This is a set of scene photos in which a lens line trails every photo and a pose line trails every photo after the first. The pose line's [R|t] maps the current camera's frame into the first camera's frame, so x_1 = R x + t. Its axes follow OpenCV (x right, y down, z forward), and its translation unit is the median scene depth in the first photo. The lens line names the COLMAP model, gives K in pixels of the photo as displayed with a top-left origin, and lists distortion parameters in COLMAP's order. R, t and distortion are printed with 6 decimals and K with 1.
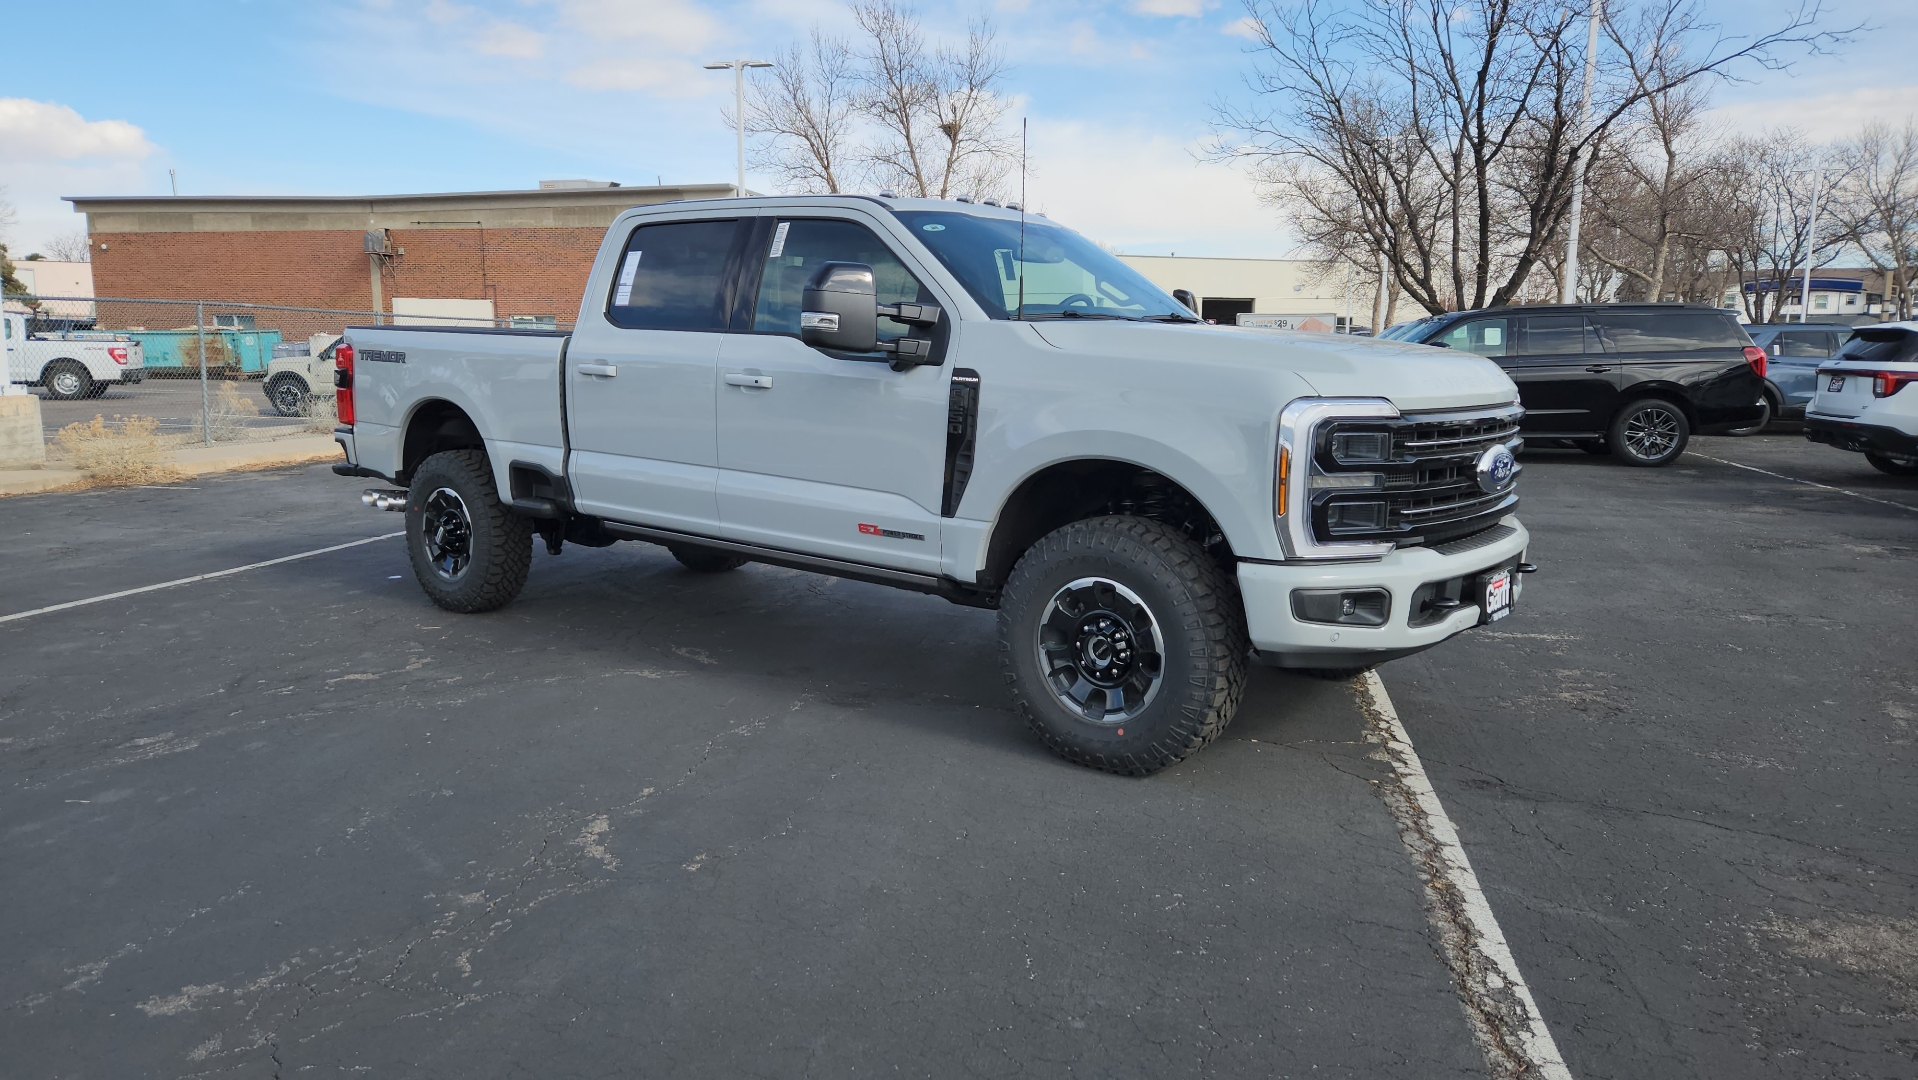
lens RADIAL K [[1279.8, 0, 928.9], [0, 1279.8, 525.2], [0, 0, 1]] dist [0.073741, -0.058595]
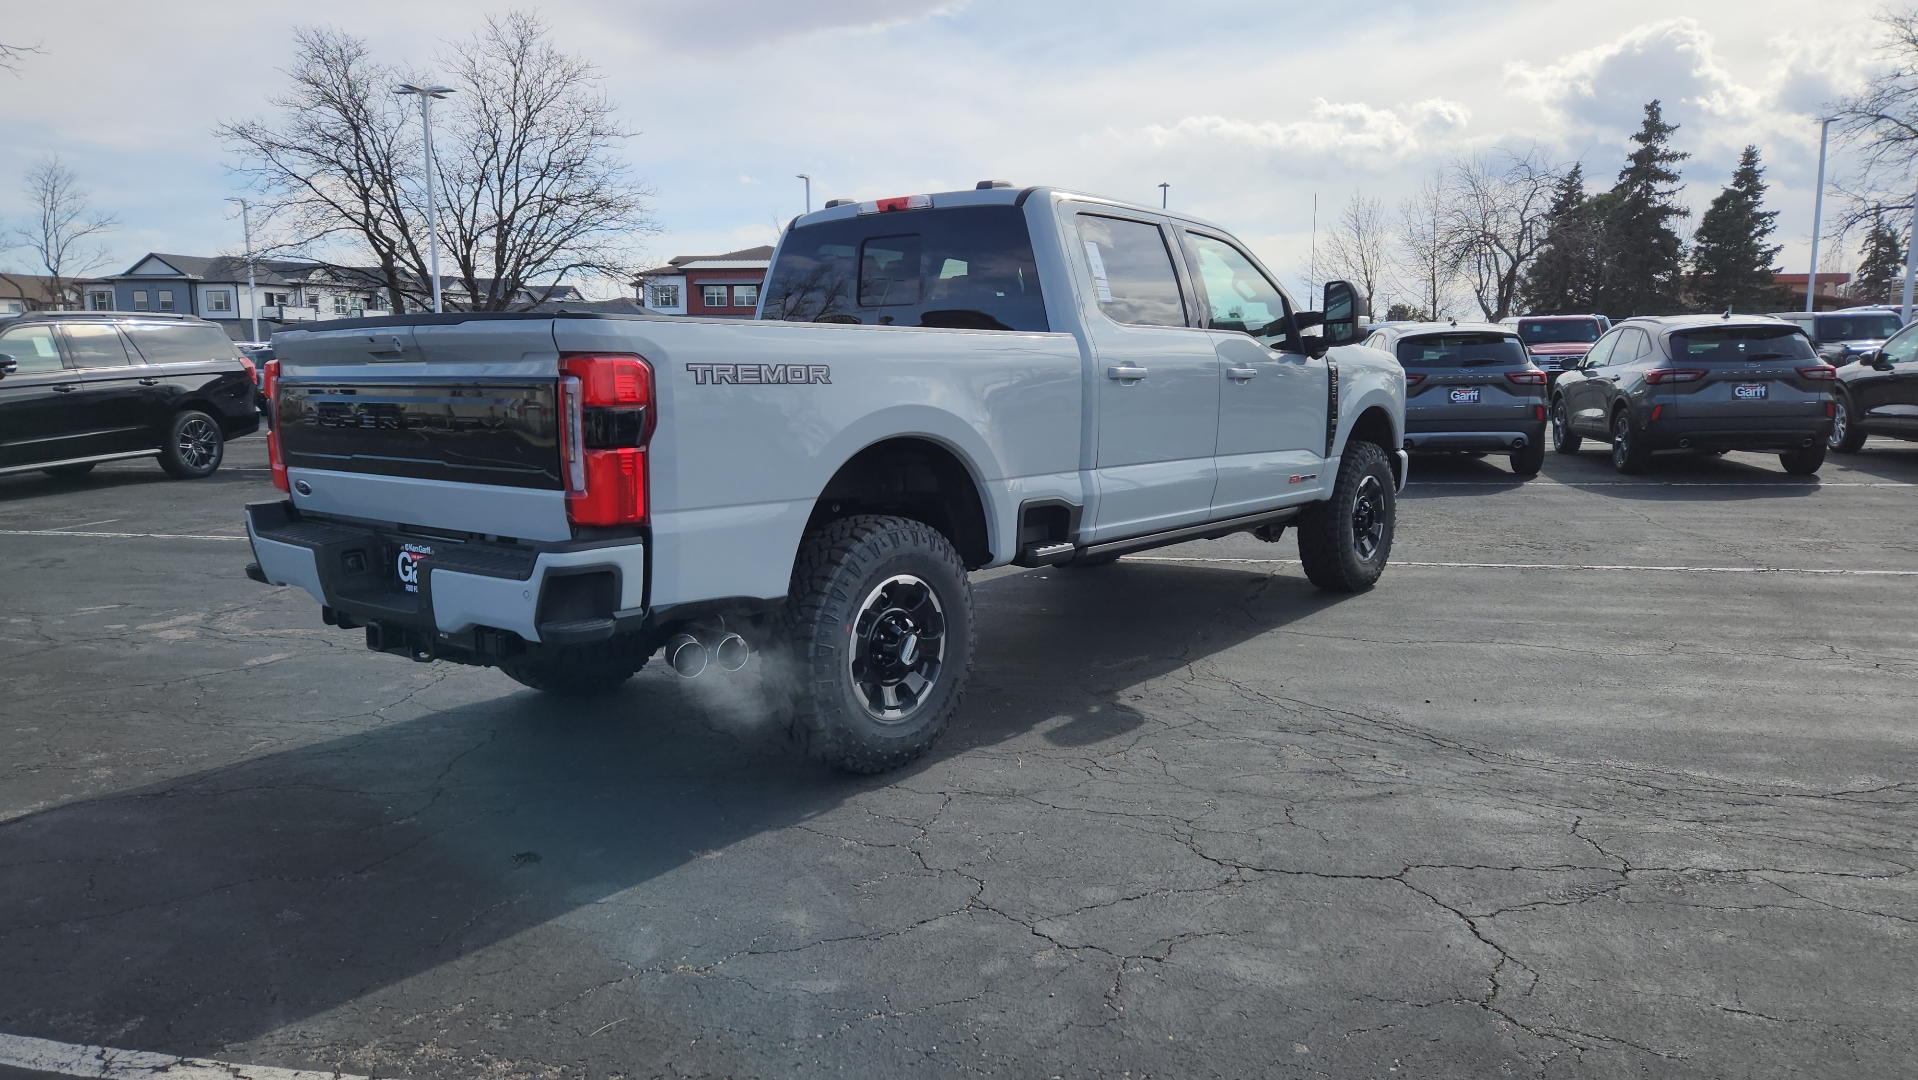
lens RADIAL K [[1275.1, 0, 929.6], [0, 1275.1, 542.0], [0, 0, 1]] dist [0.077927, -0.064666]
pose [[0.004192, -0.150617, 0.988583, -1.248094], [0.151501, 0.977276, 0.148252, -0.170837], [-0.988448, 0.149149, 0.026916, 1.215366]]
